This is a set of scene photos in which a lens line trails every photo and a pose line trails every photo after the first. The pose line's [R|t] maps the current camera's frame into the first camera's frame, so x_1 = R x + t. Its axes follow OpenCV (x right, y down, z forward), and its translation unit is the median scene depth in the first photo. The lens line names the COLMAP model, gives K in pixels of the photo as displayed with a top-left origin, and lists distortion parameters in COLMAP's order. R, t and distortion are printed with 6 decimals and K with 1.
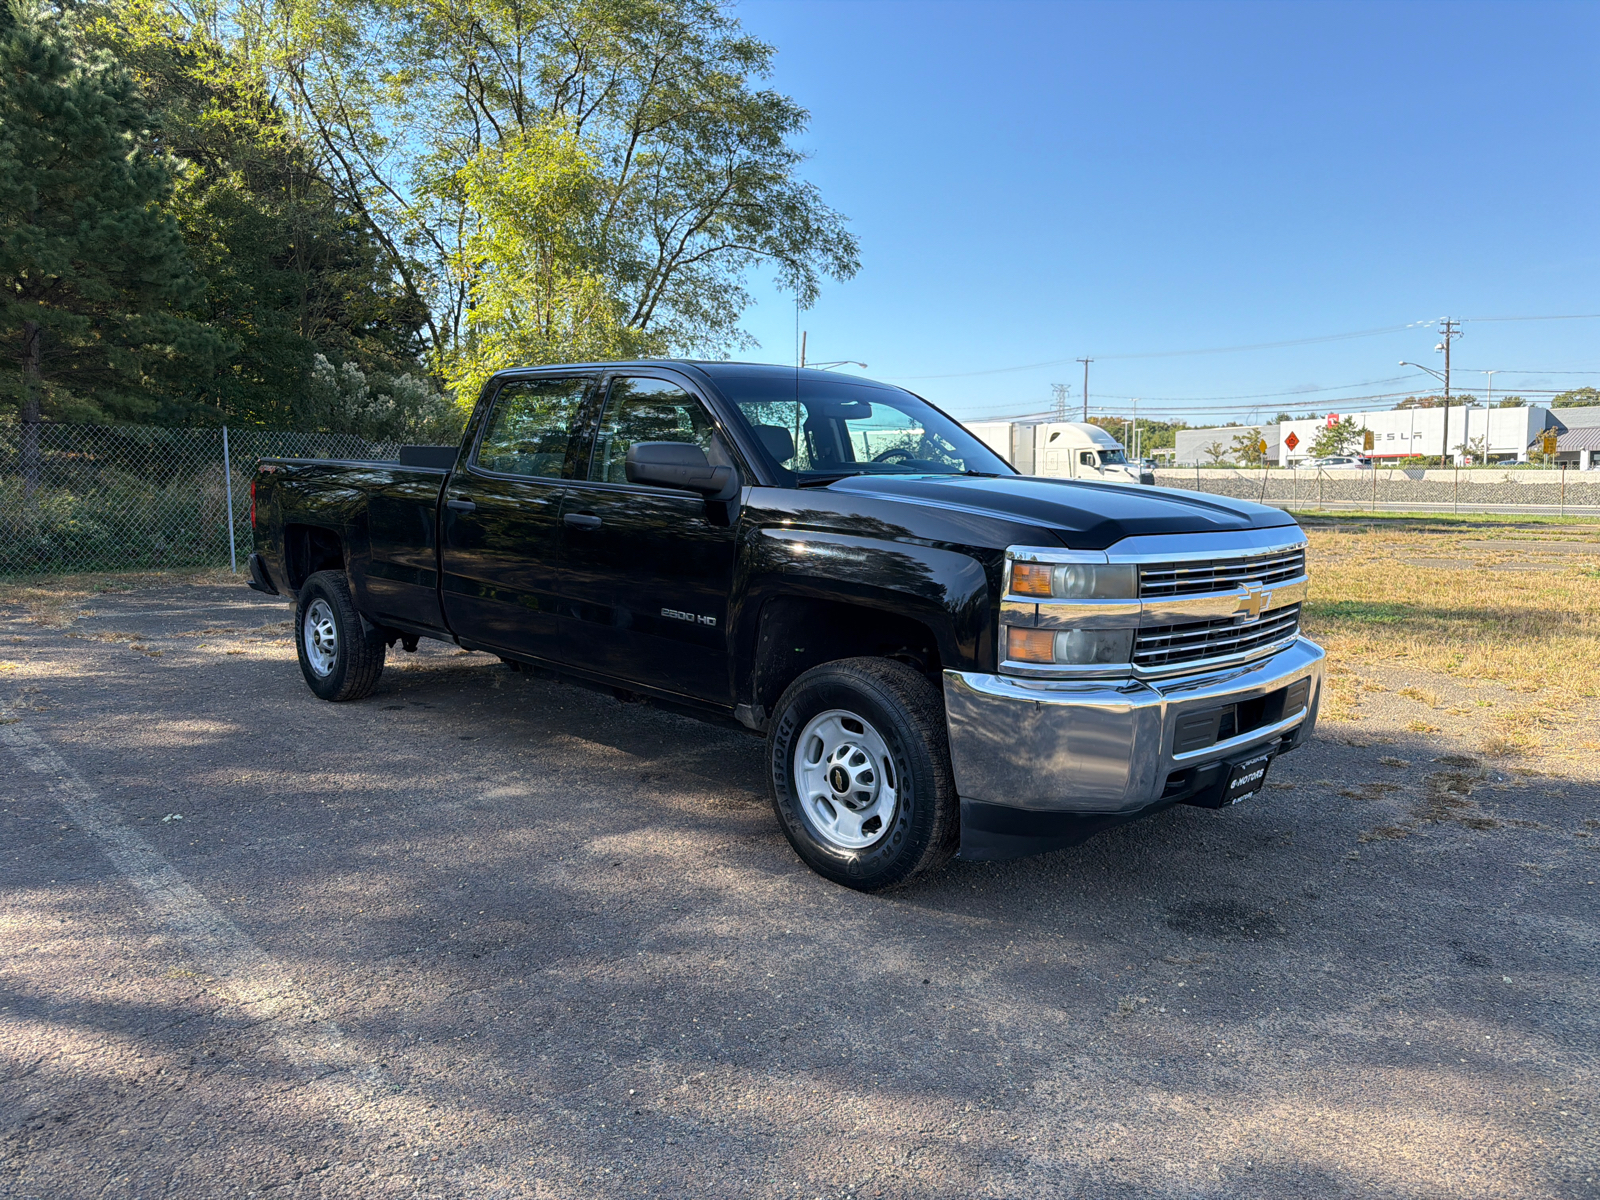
lens RADIAL K [[1127.3, 0, 796.9], [0, 1127.3, 595.8], [0, 0, 1]] dist [0.035065, -0.045411]
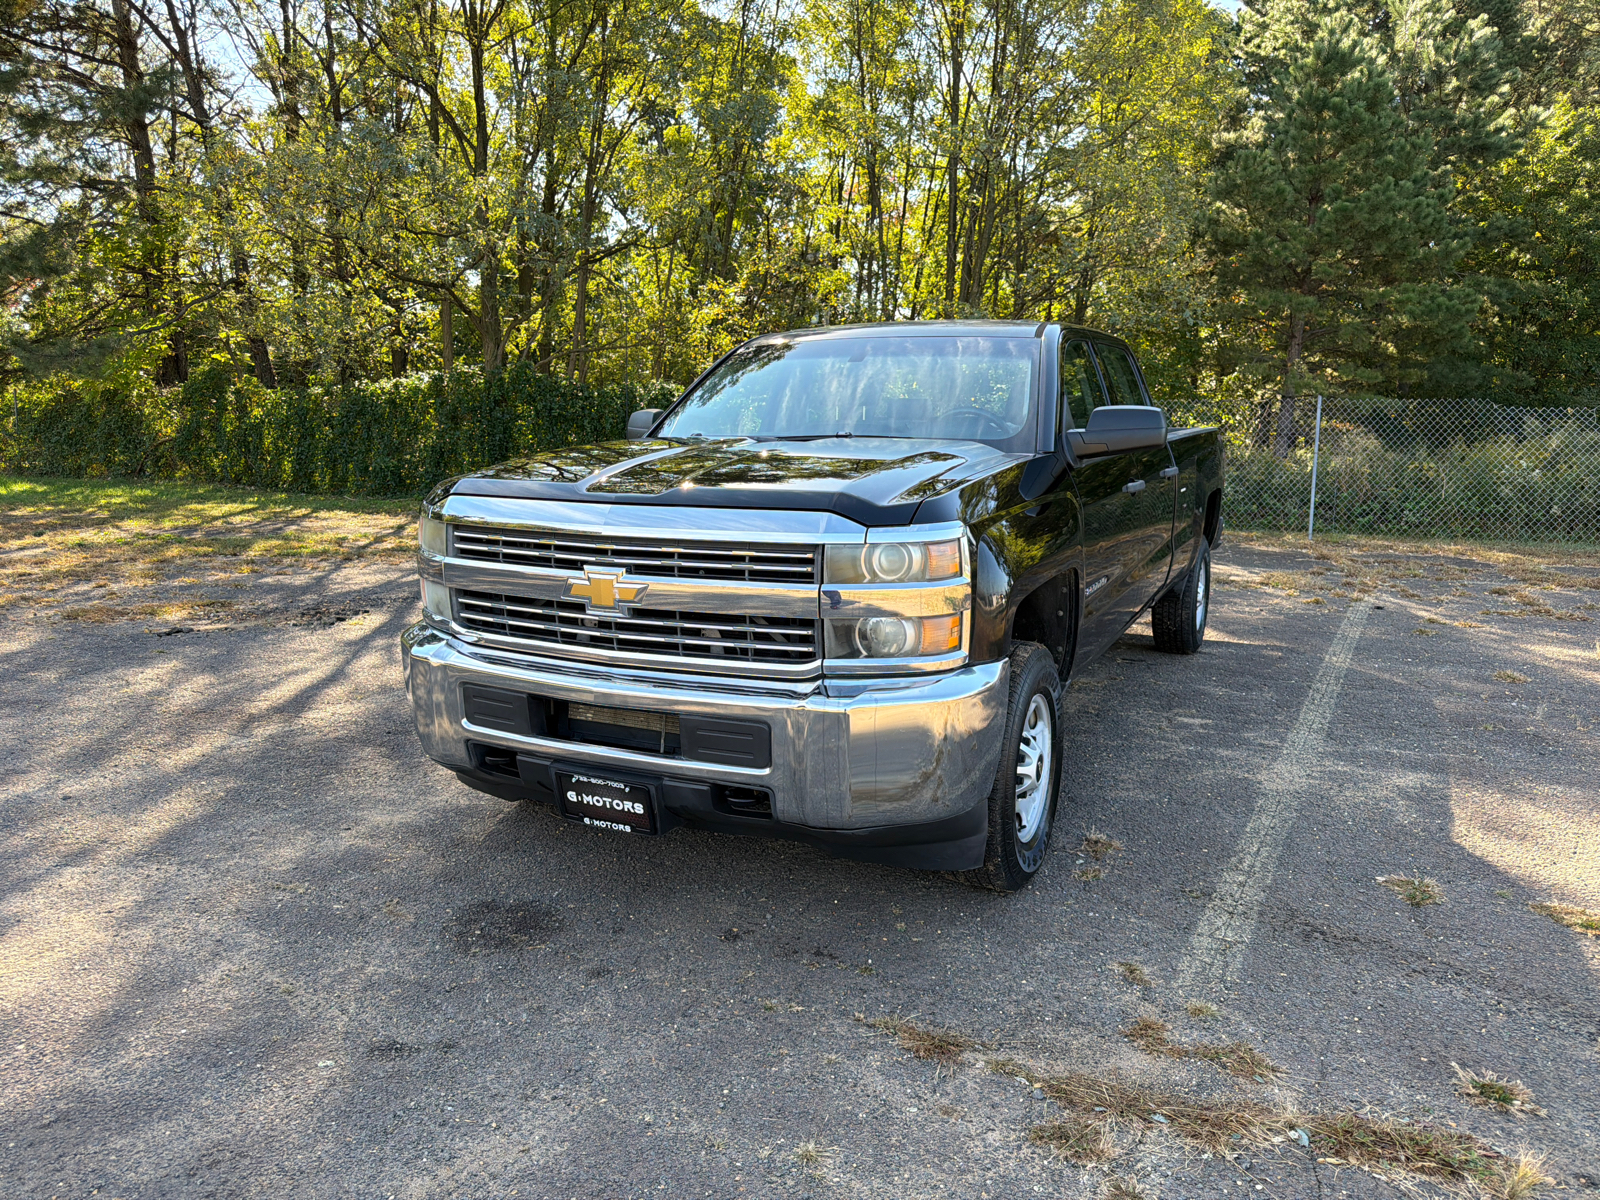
lens RADIAL K [[1127.3, 0, 803.3], [0, 1127.3, 597.4], [0, 0, 1]] dist [0.035065, -0.045411]
pose [[0.326884, 0.129974, -0.936084, 1.154143], [-0.105081, 0.989355, 0.100676, -0.082848], [0.939204, 0.065455, 0.337062, 0.818499]]
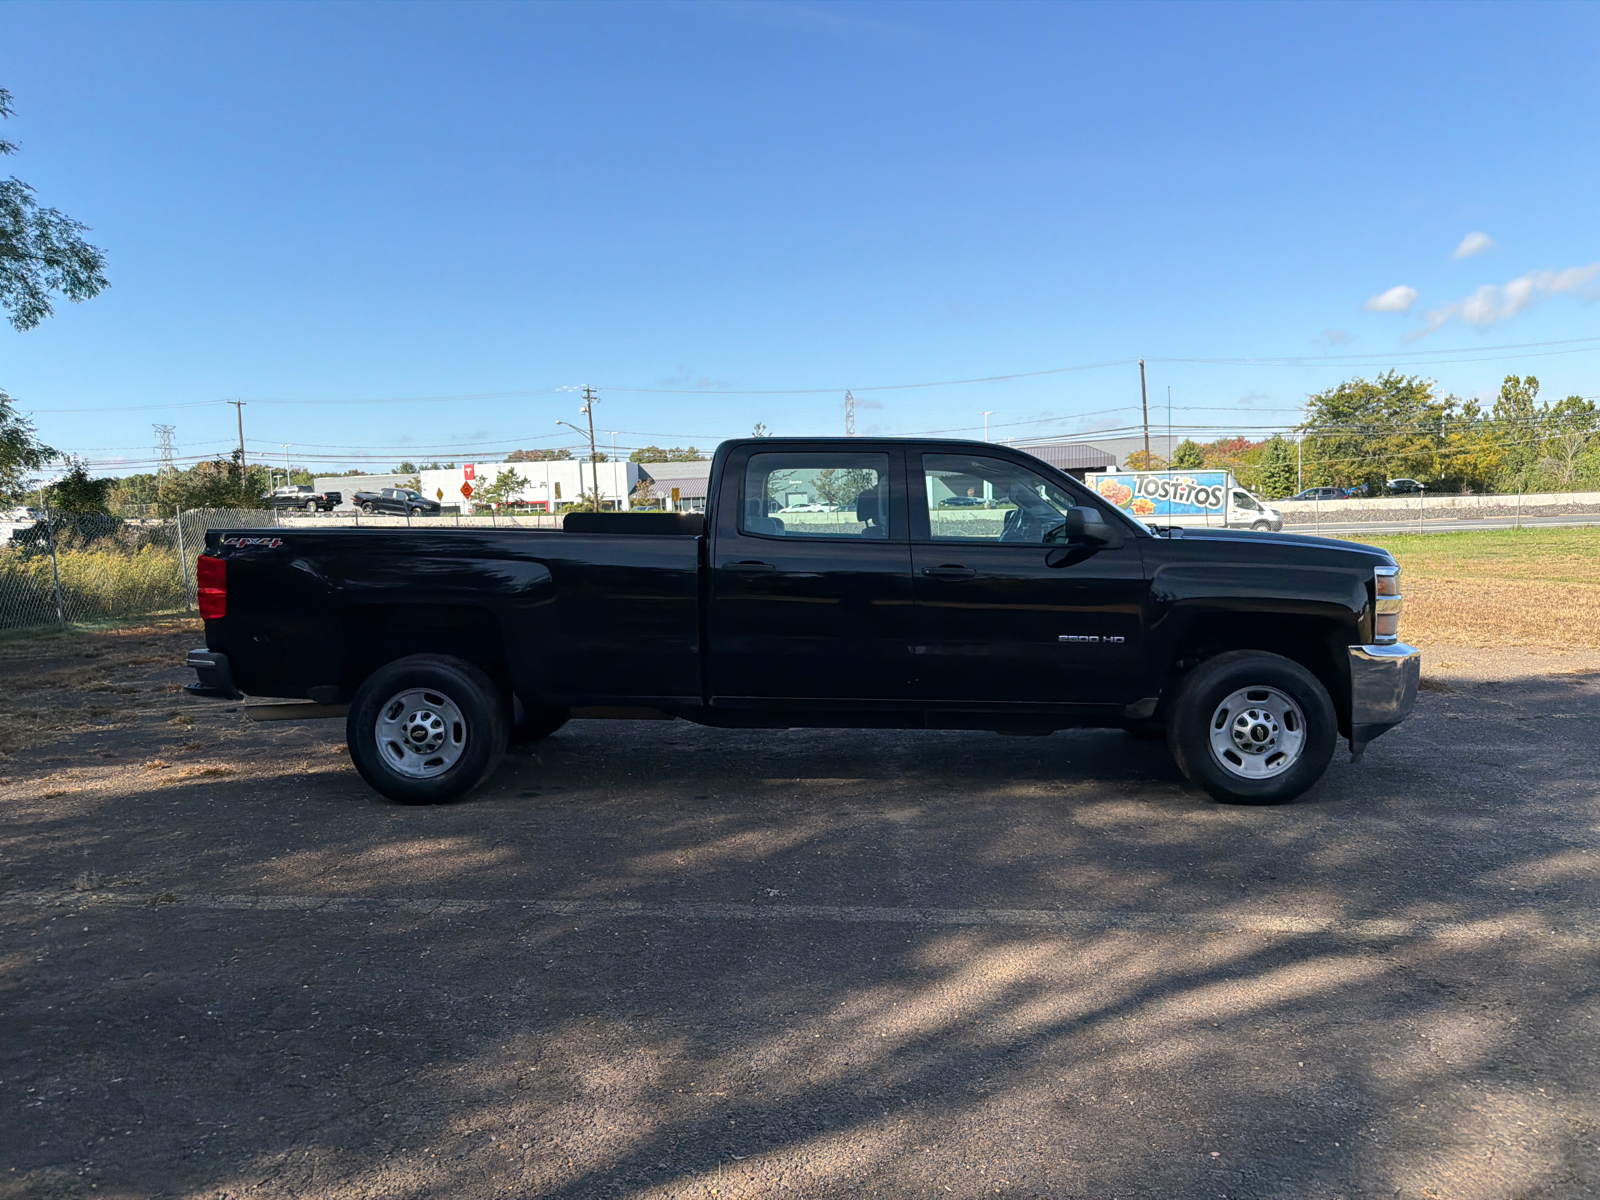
lens RADIAL K [[1127.3, 0, 795.8], [0, 1127.3, 618.6], [0, 0, 1]] dist [0.035065, -0.045411]
pose [[0.732468, -0.076900, 0.676445, -1.149413], [0.091853, 0.995678, 0.013731, -0.051151], [-0.674577, 0.052076, 0.736366, 0.246848]]
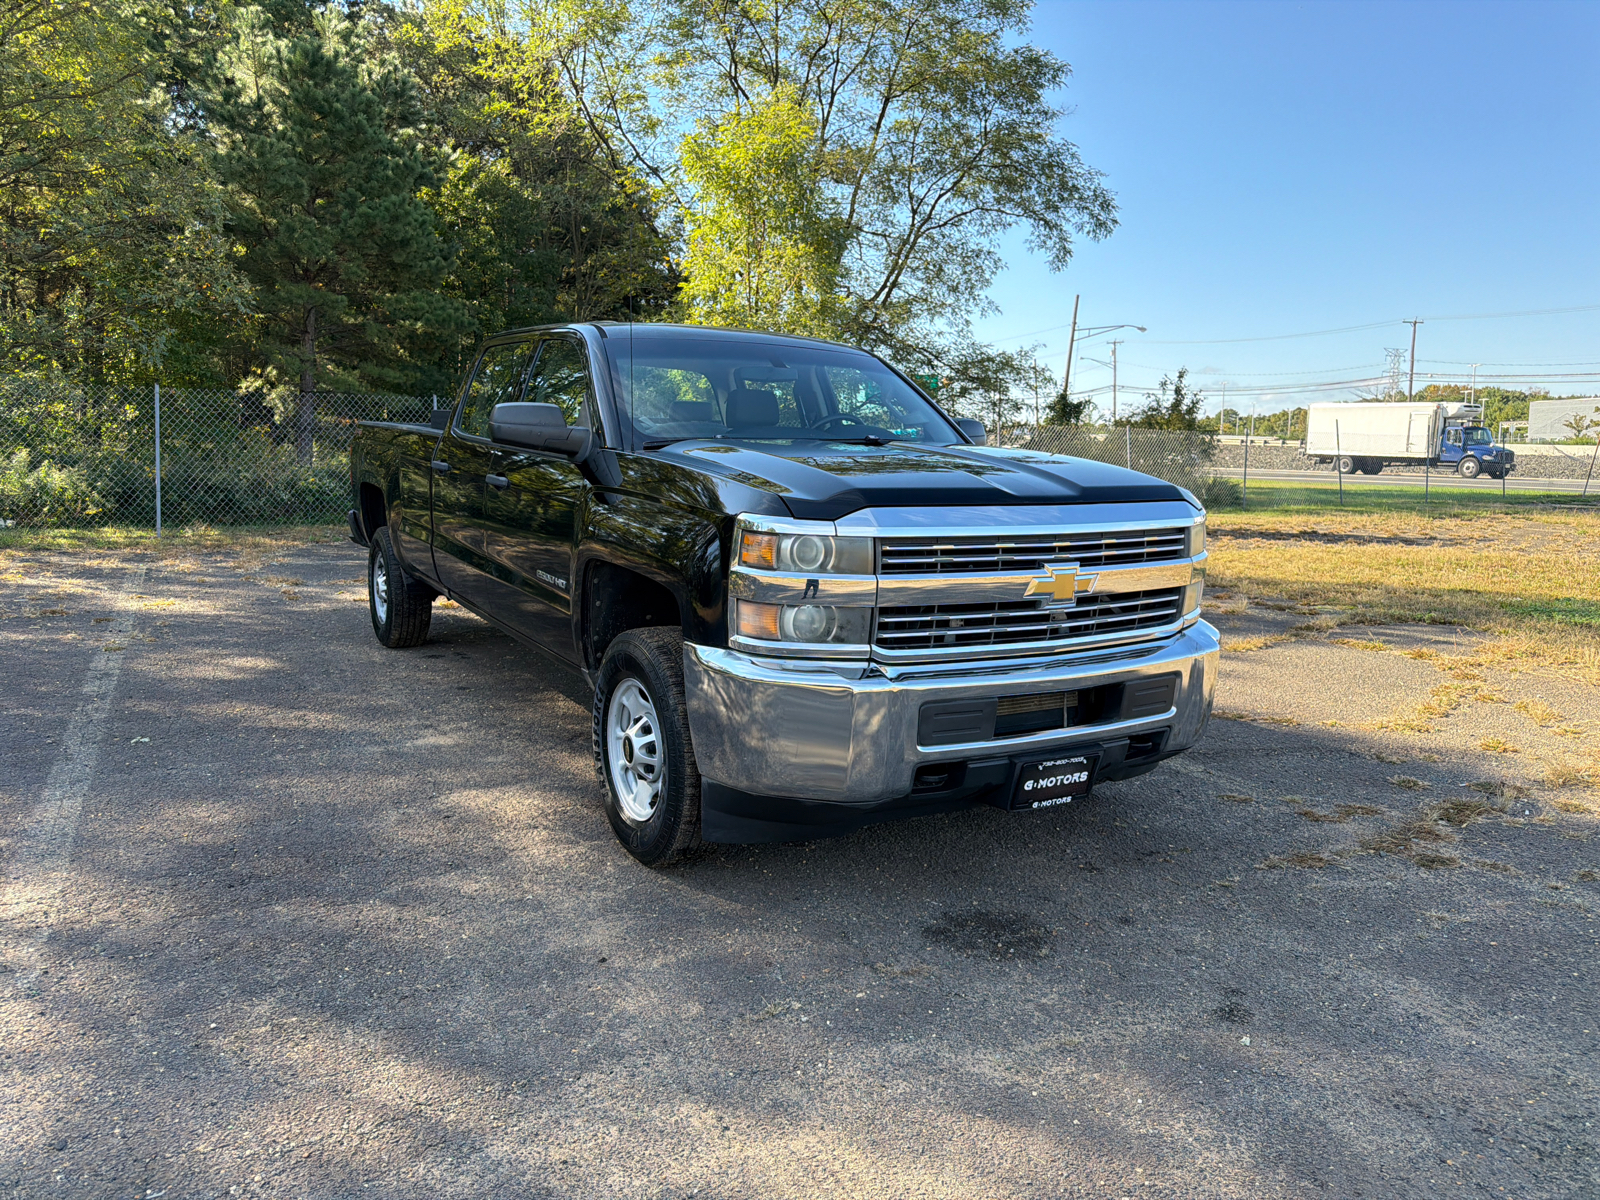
lens RADIAL K [[1127.3, 0, 799.5], [0, 1127.3, 592.9], [0, 0, 1]] dist [0.035065, -0.045411]
pose [[0.969244, 0.041745, -0.242535, 0.395588], [-0.036117, 0.998966, 0.027605, -0.005026], [0.243436, -0.017996, 0.969750, 0.084425]]
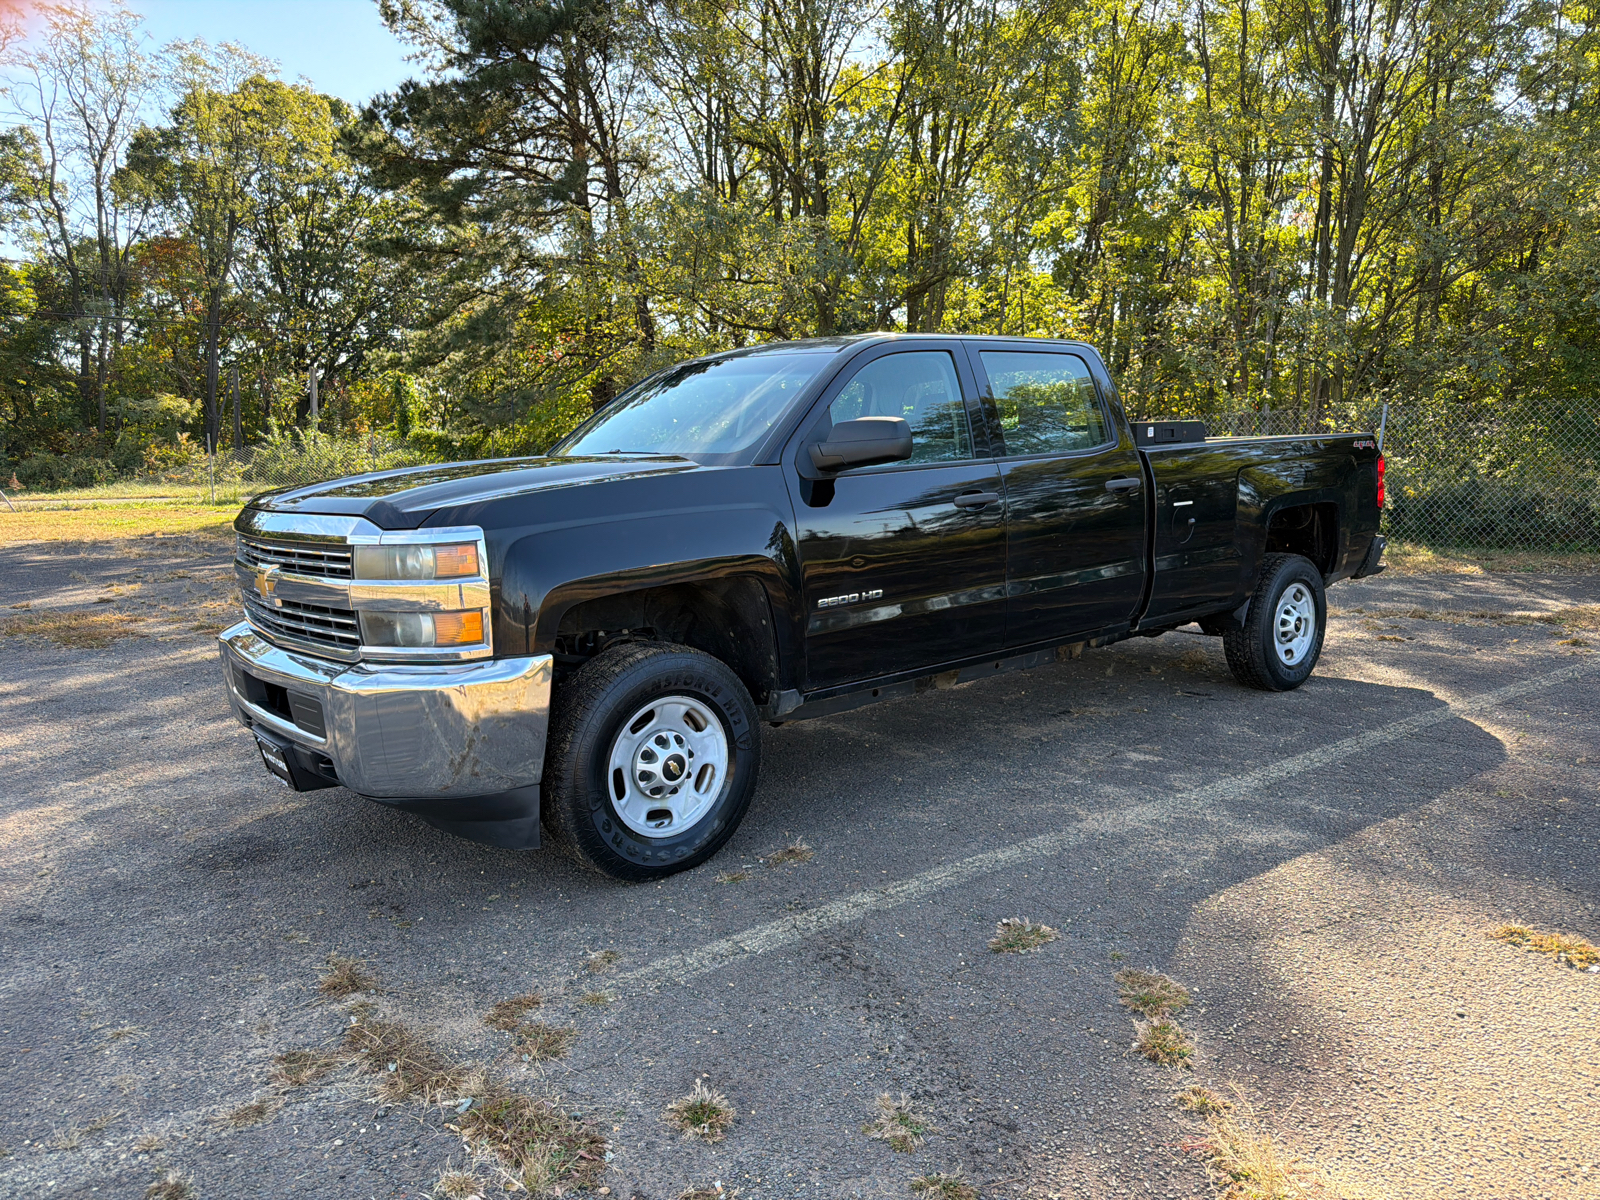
lens RADIAL K [[1127.3, 0, 796.0], [0, 1127.3, 596.6], [0, 0, 1]] dist [0.035065, -0.045411]
pose [[-0.081871, 0.110919, -0.990451, 1.287419], [-0.088063, 0.989095, 0.118047, -0.135319], [0.992745, 0.096887, -0.071211, 1.459671]]
